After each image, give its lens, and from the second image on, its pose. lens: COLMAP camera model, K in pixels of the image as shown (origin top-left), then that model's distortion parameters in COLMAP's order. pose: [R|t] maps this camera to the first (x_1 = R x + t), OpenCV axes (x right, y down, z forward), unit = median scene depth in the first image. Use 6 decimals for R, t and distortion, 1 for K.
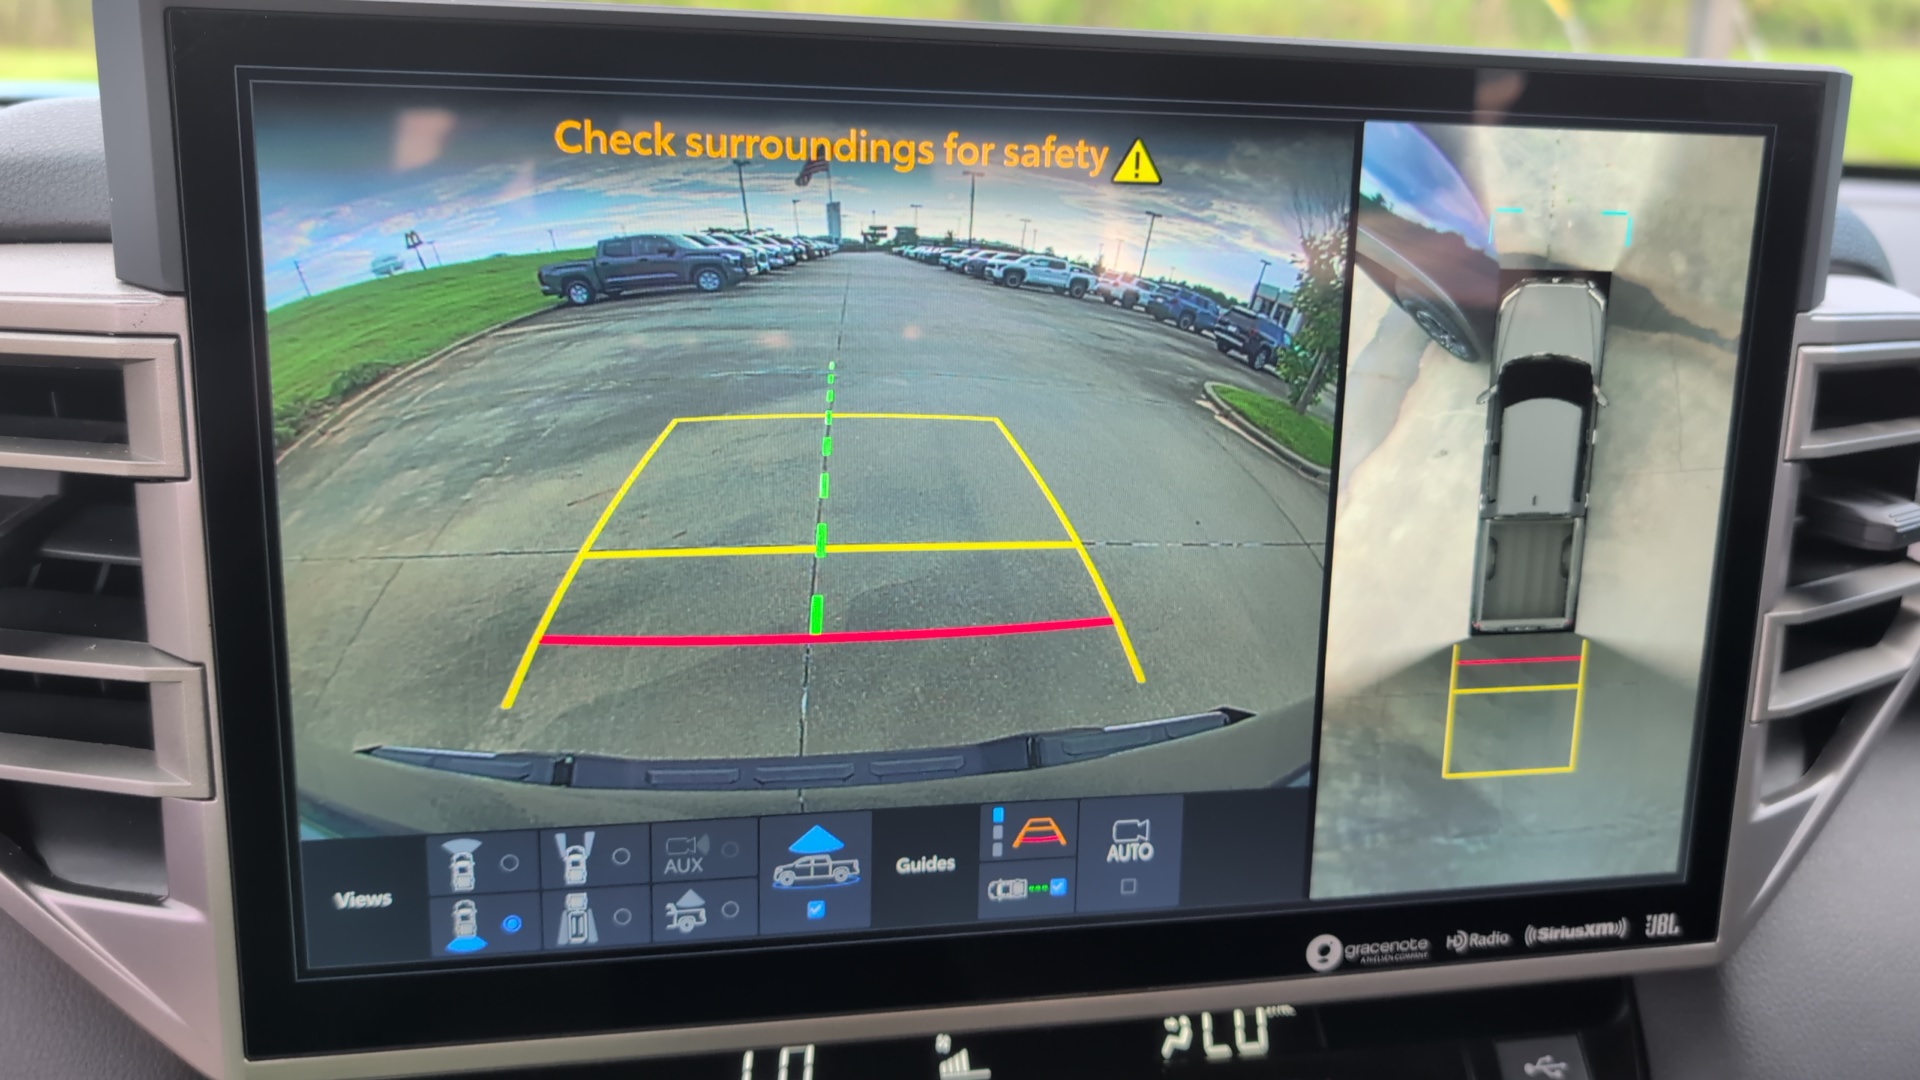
lens RADIAL K [[1631.9, 0, 966.7], [0, 1631.9, 490.0], [0, 0, 1]] dist [0.046639, -0.066585]
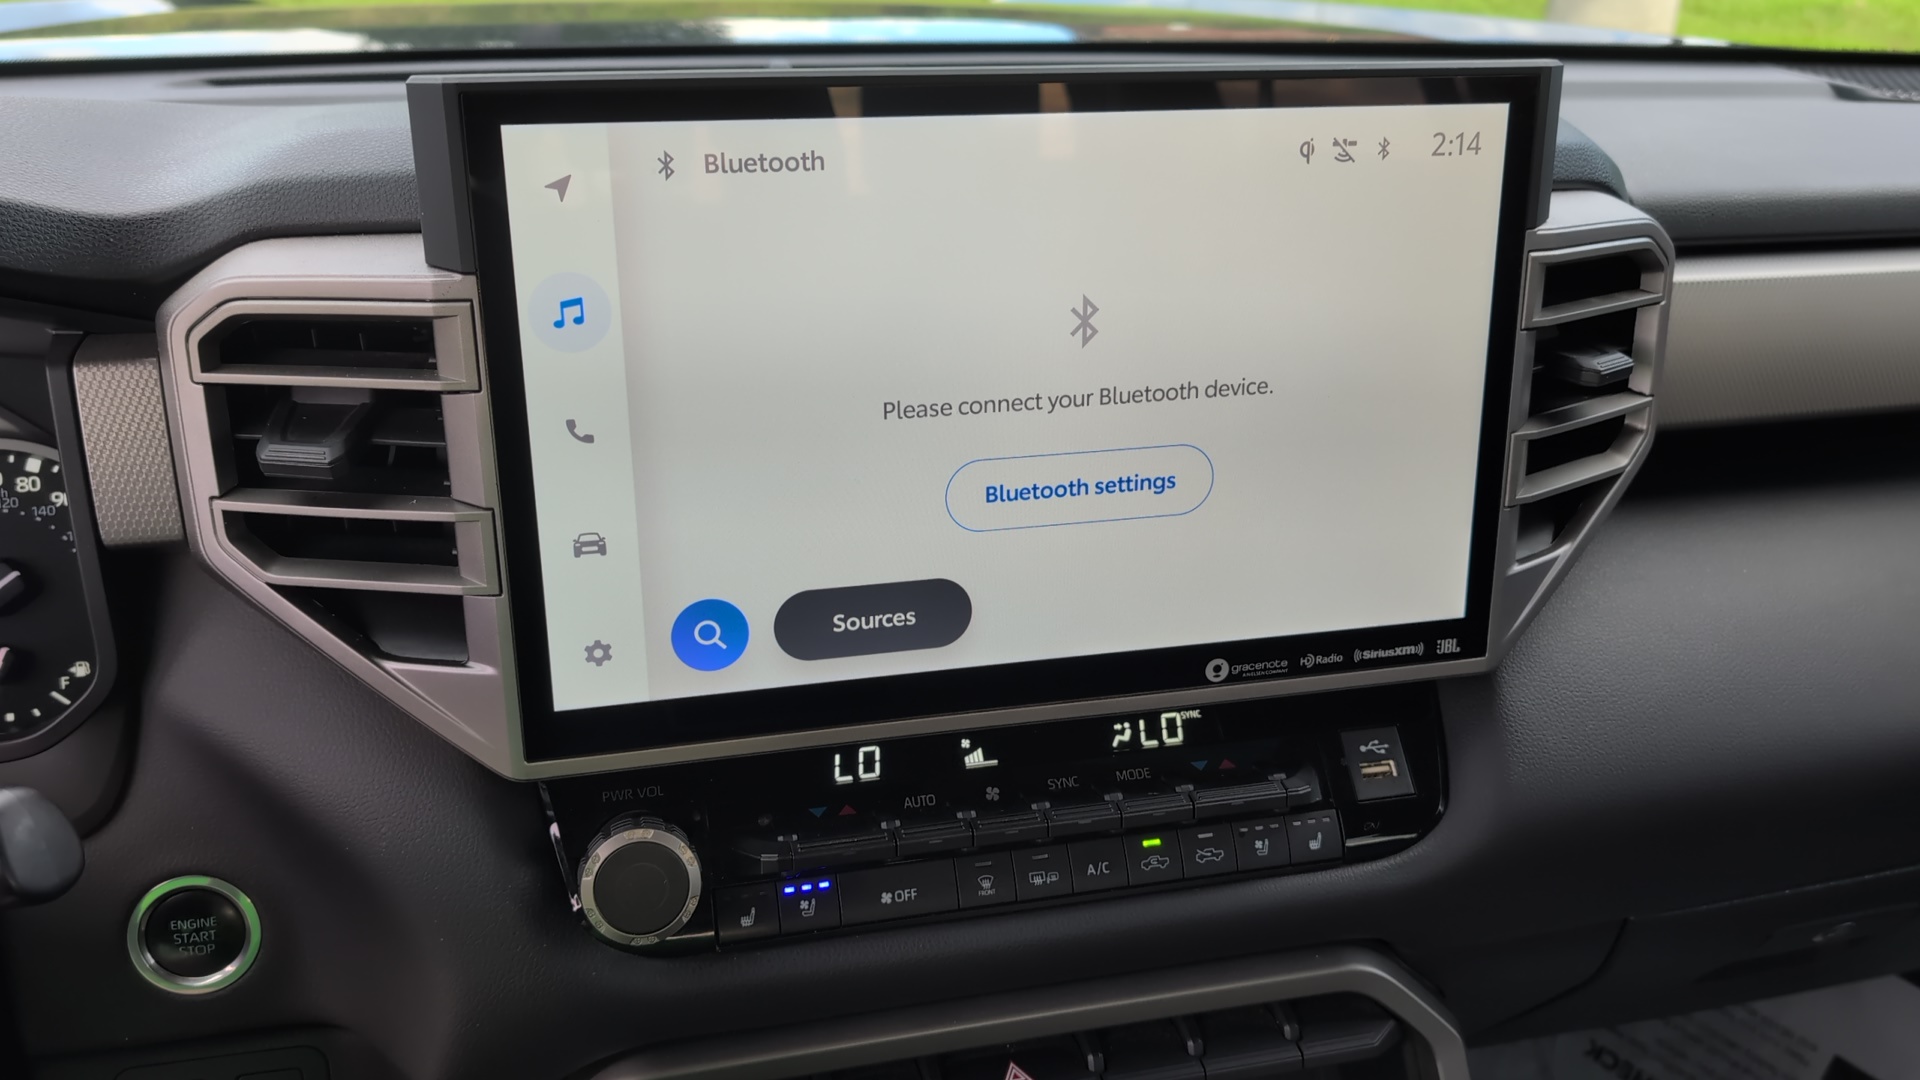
lens RADIAL K [[1631.9, 0, 953.3], [0, 1631.9, 534.3], [0, 0, 1]] dist [0.046639, -0.066585]
pose [[0.998824, -0.042716, 0.022925, -0.052091], [0.039477, 0.991143, 0.126799, -0.040843], [-0.028138, -0.125745, 0.991663, -0.452248]]
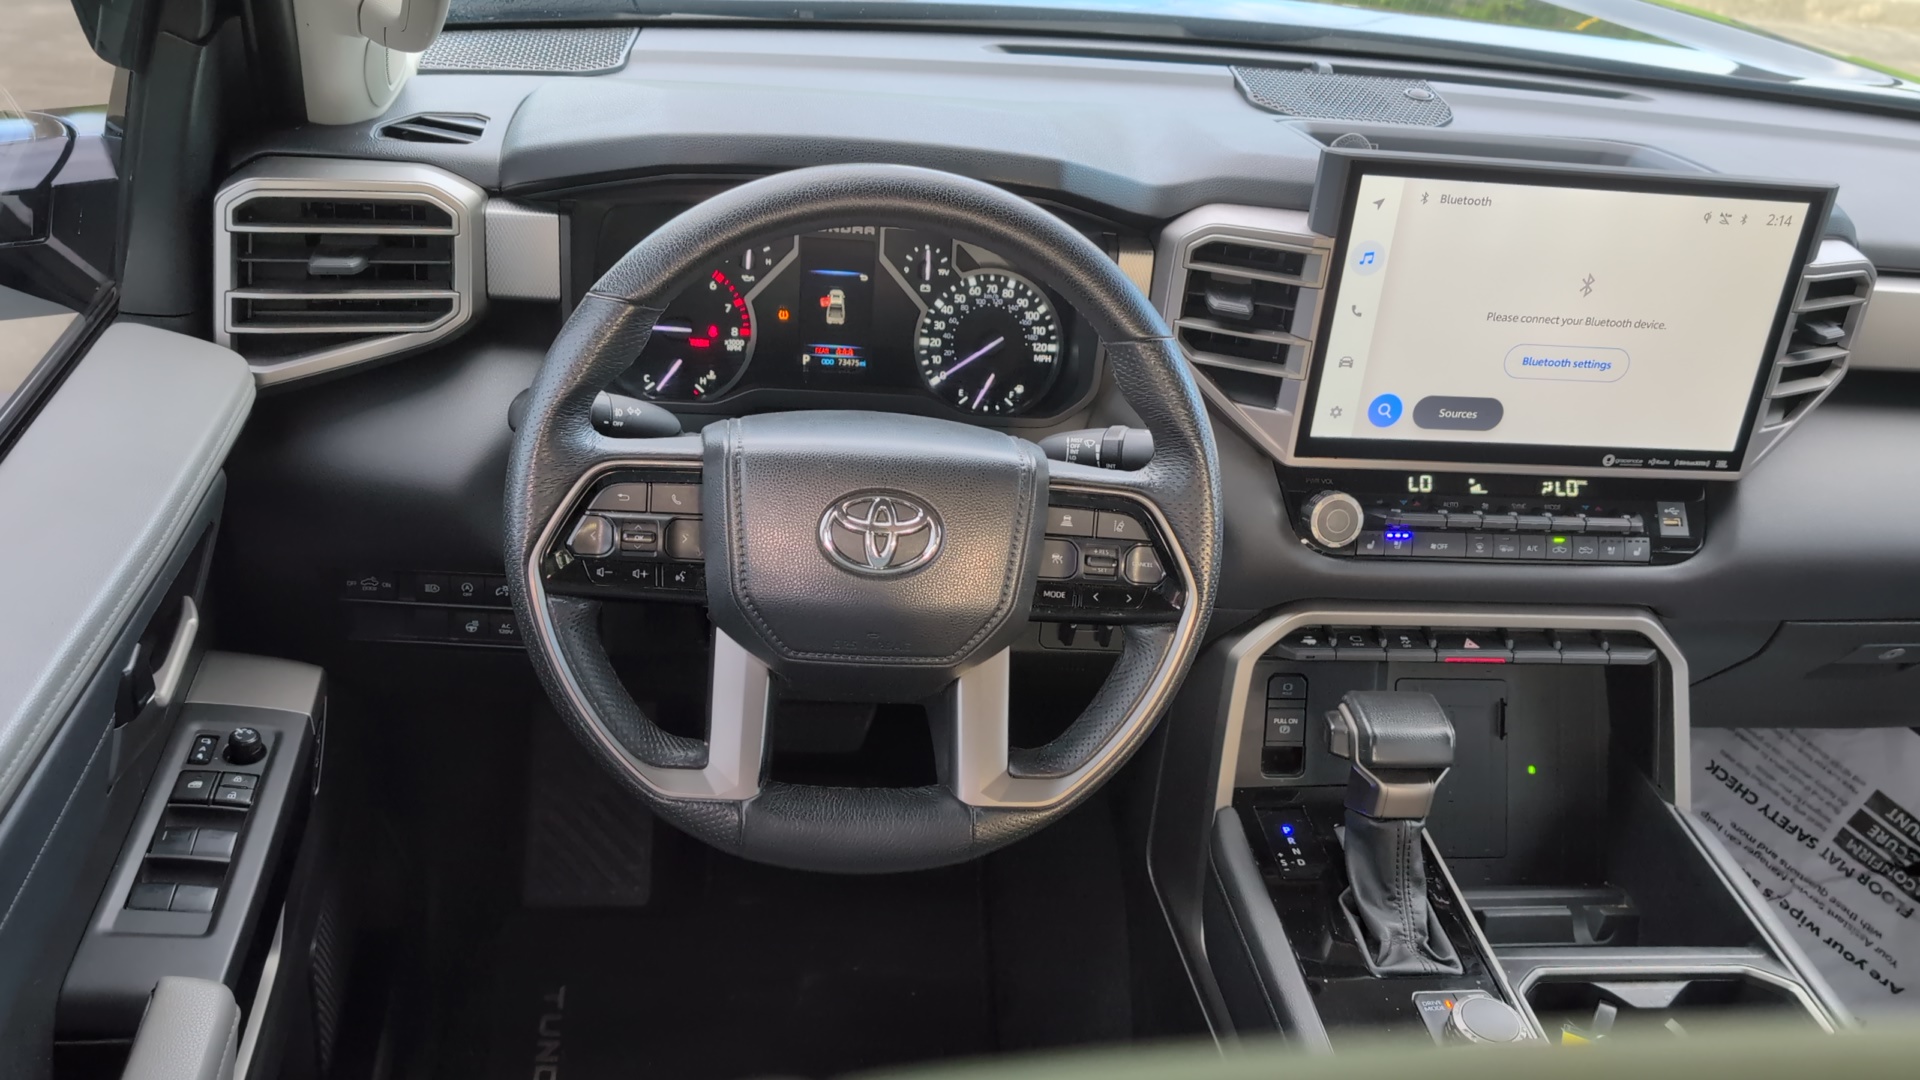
lens RADIAL K [[1631.9, 0, 960.1], [0, 1631.9, 535.6], [0, 0, 1]] dist [0.046639, -0.066585]
pose [[0.995827, 0.086357, -0.029530, -0.861154], [-0.076975, 0.968551, 0.236610, -0.207705], [0.049034, -0.233350, 0.971156, -2.011793]]
